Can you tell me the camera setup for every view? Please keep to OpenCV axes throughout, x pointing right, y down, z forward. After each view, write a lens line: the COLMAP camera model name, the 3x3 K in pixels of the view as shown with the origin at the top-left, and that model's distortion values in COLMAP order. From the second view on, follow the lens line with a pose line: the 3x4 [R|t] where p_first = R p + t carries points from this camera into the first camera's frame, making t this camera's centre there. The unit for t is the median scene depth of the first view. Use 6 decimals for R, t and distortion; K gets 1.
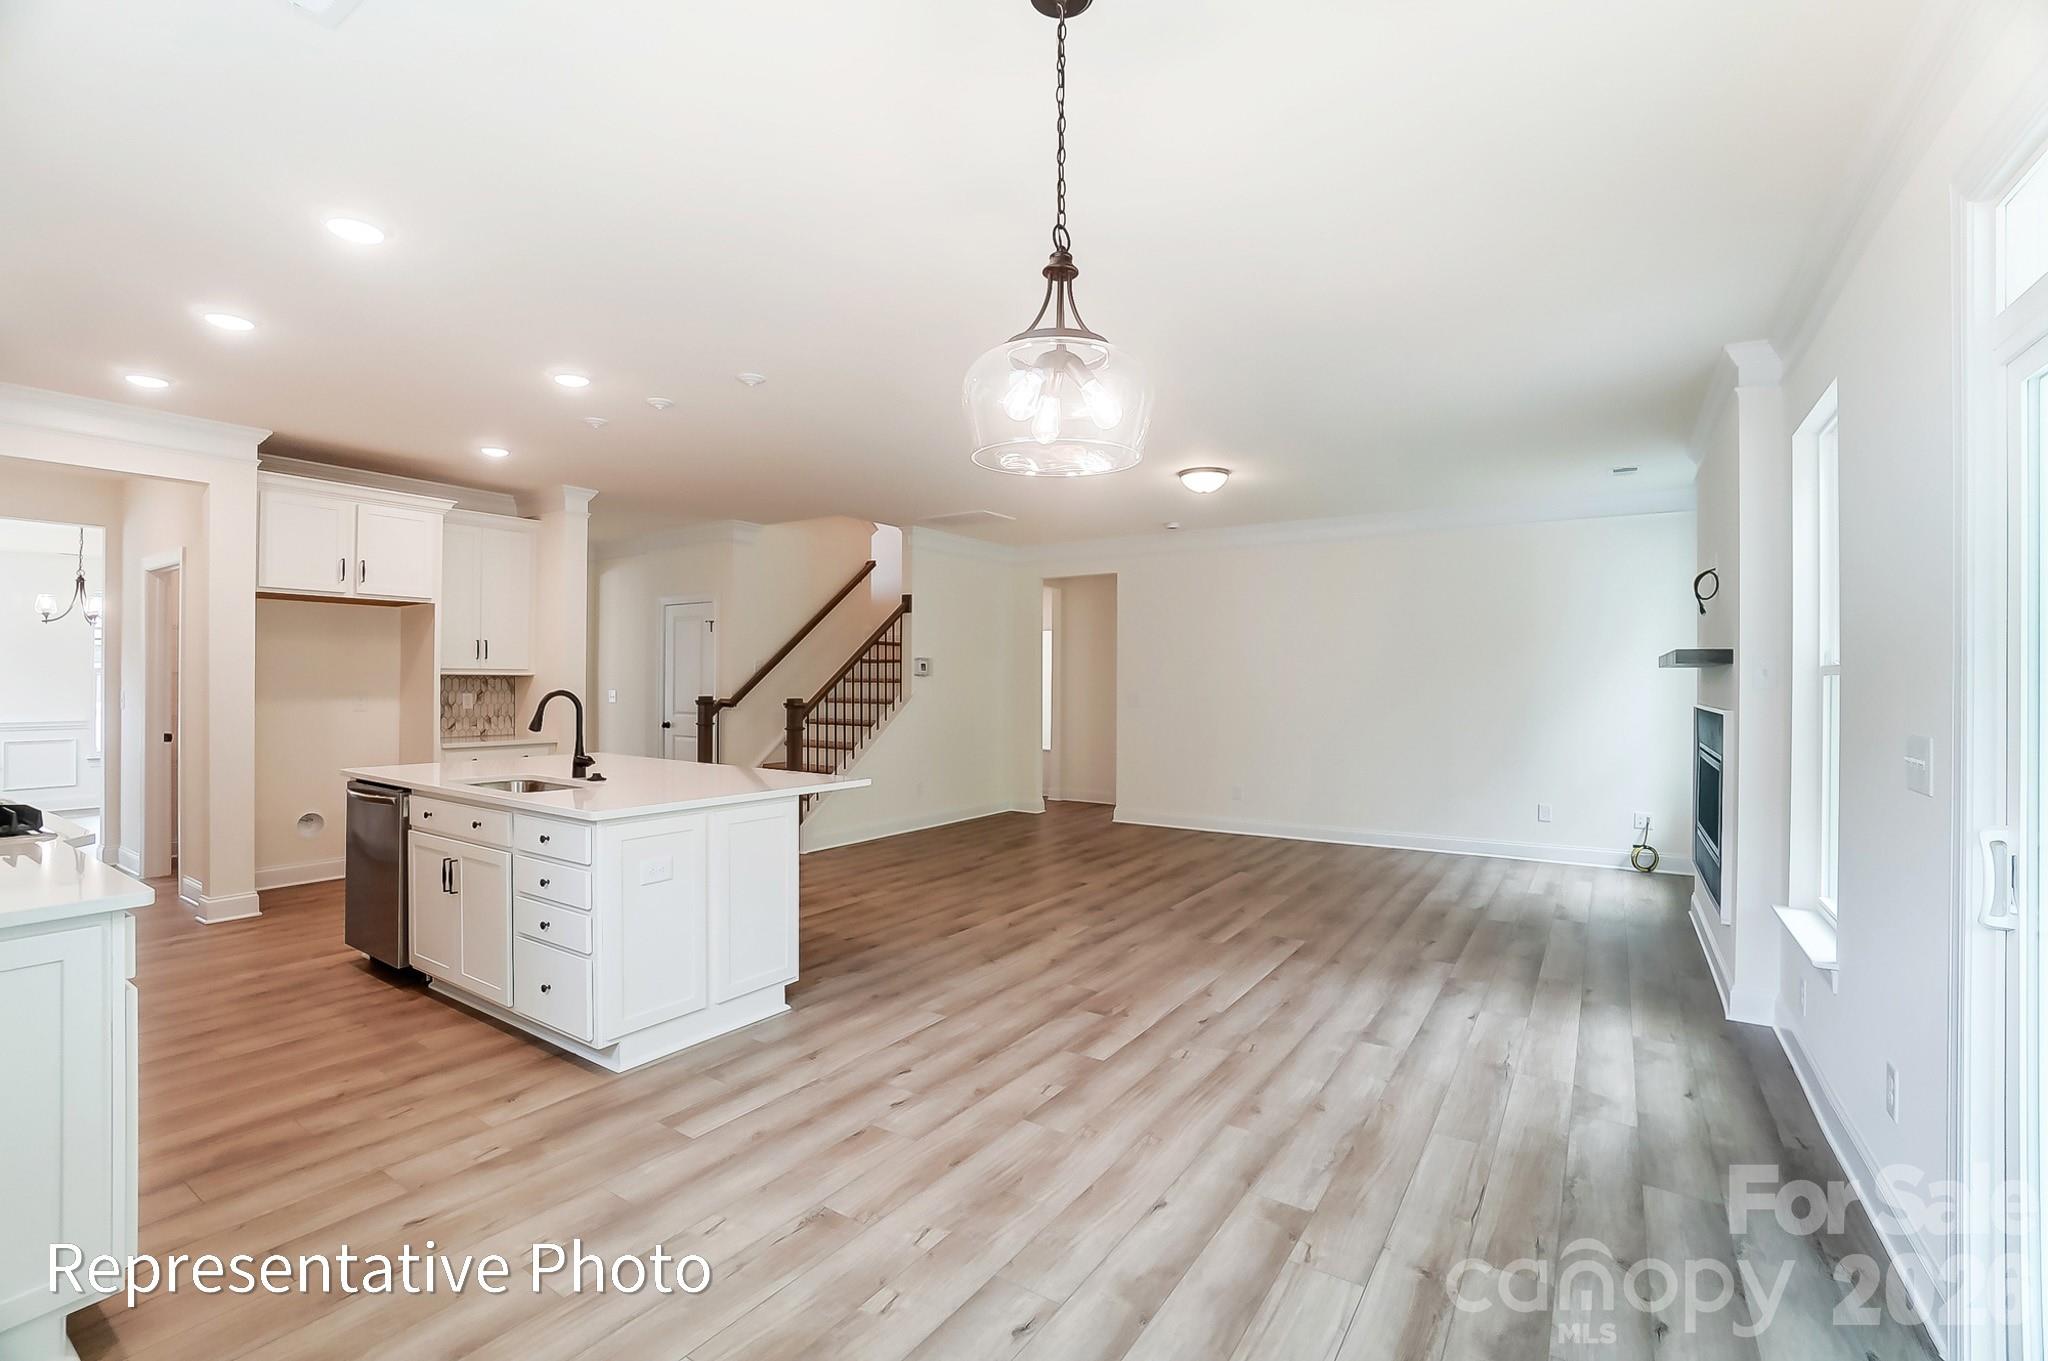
lens RADIAL K [[877.5, 0, 1024.0], [0, 877.5, 680.5], [0, 0, 1]] dist [-0.000244, -0.000046]
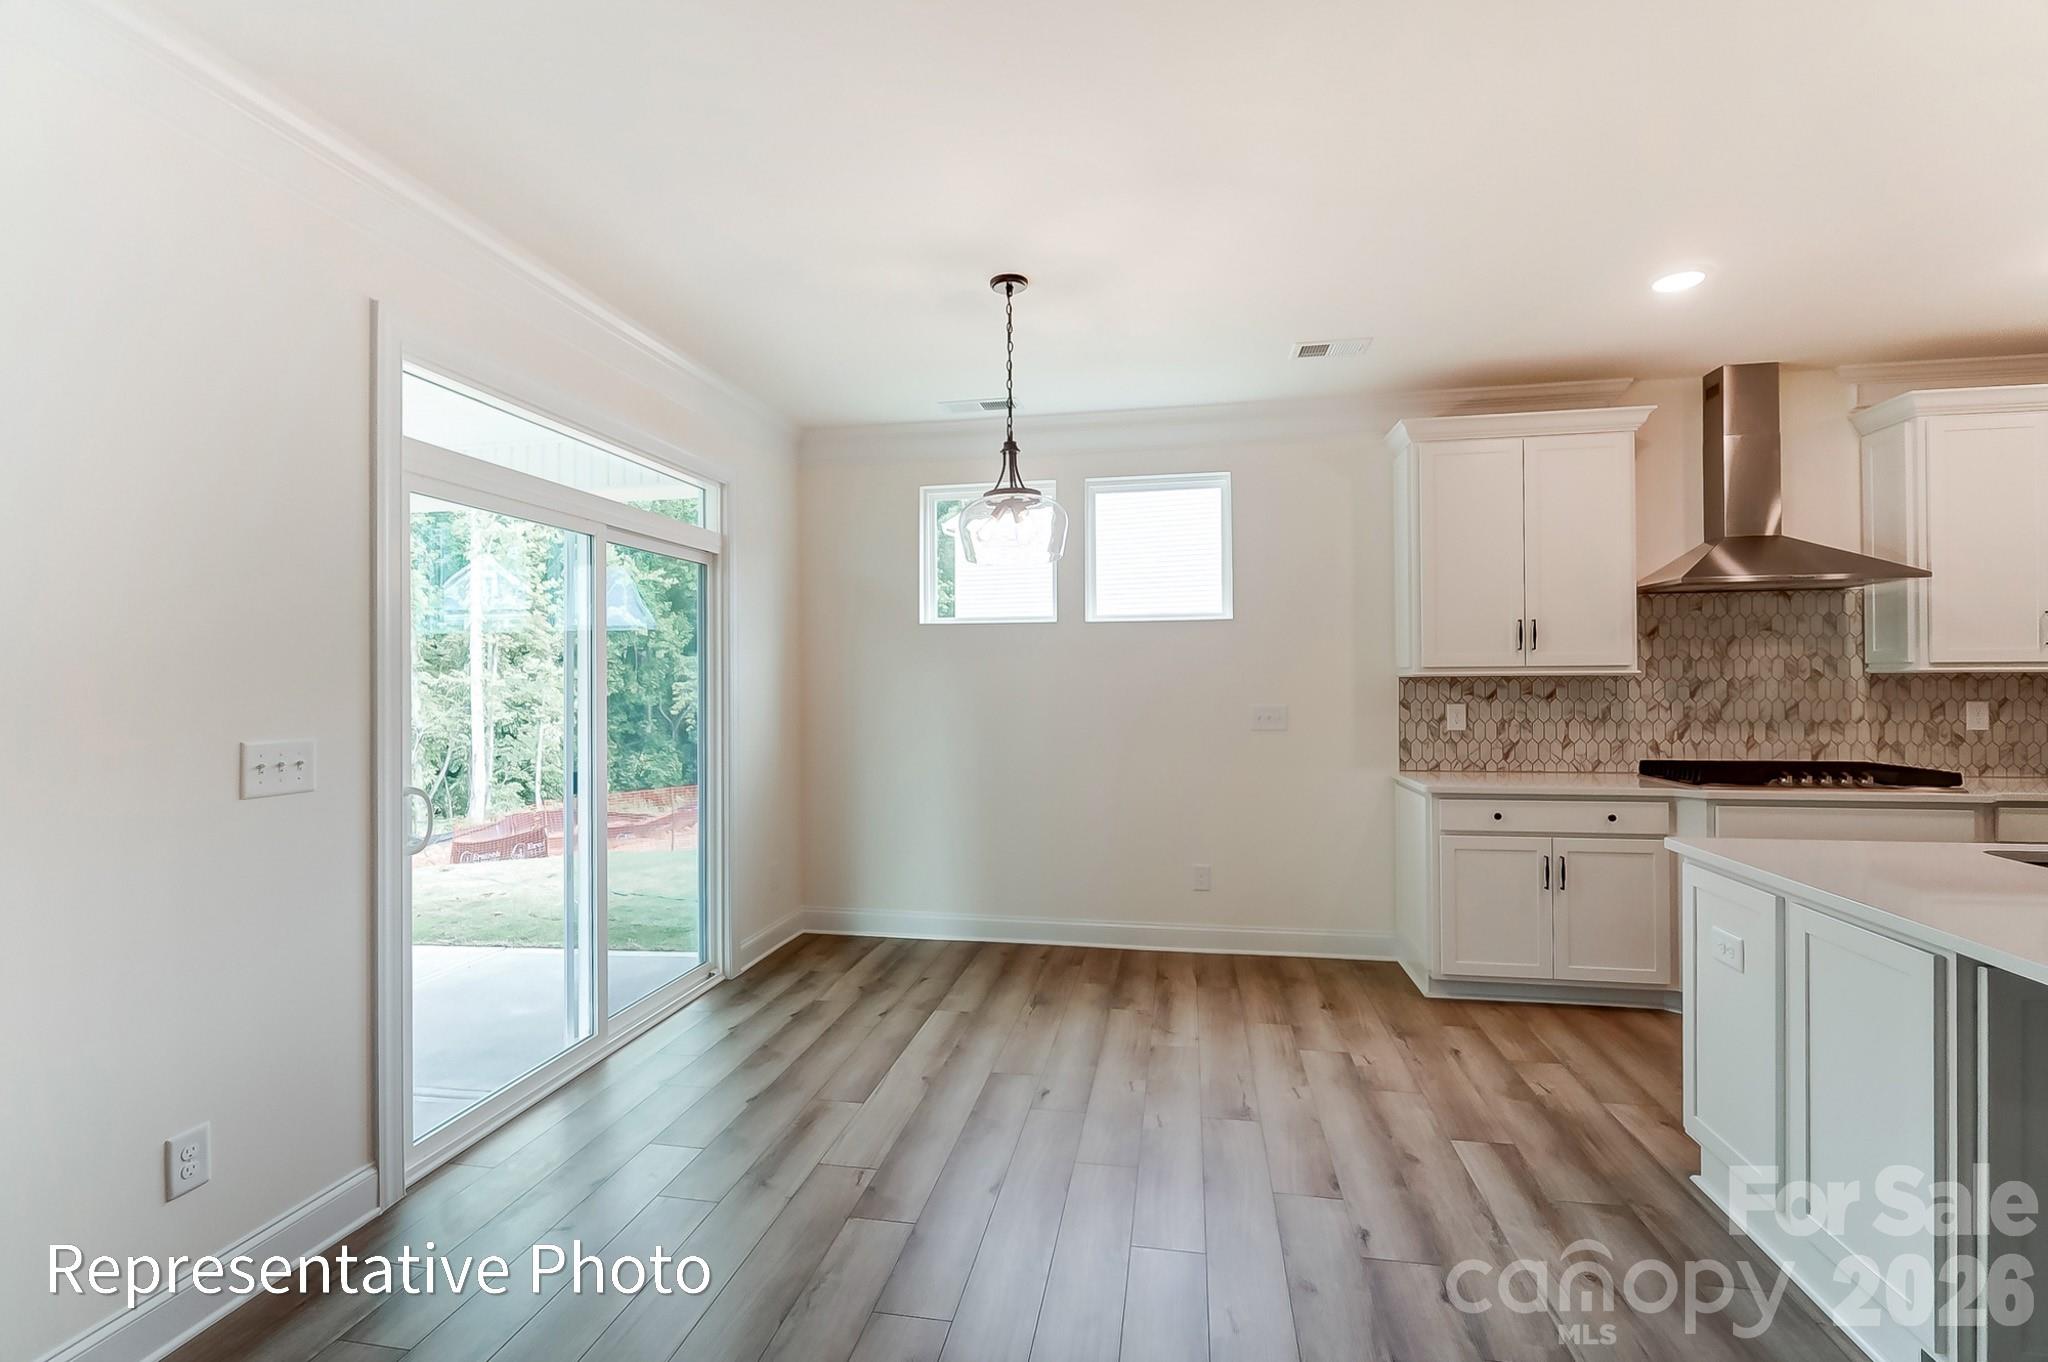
lens RADIAL K [[907.2, 0, 1024.0], [0, 907.2, 681.0], [0, 0, 1]] dist [0.000070, -0.000001]
pose [[-0.915658, -0.004807, -0.401931, 0.525837], [-0.002847, 0.999981, -0.005474, 0.004516], [0.401949, -0.003868, -0.915654, 1.884592]]
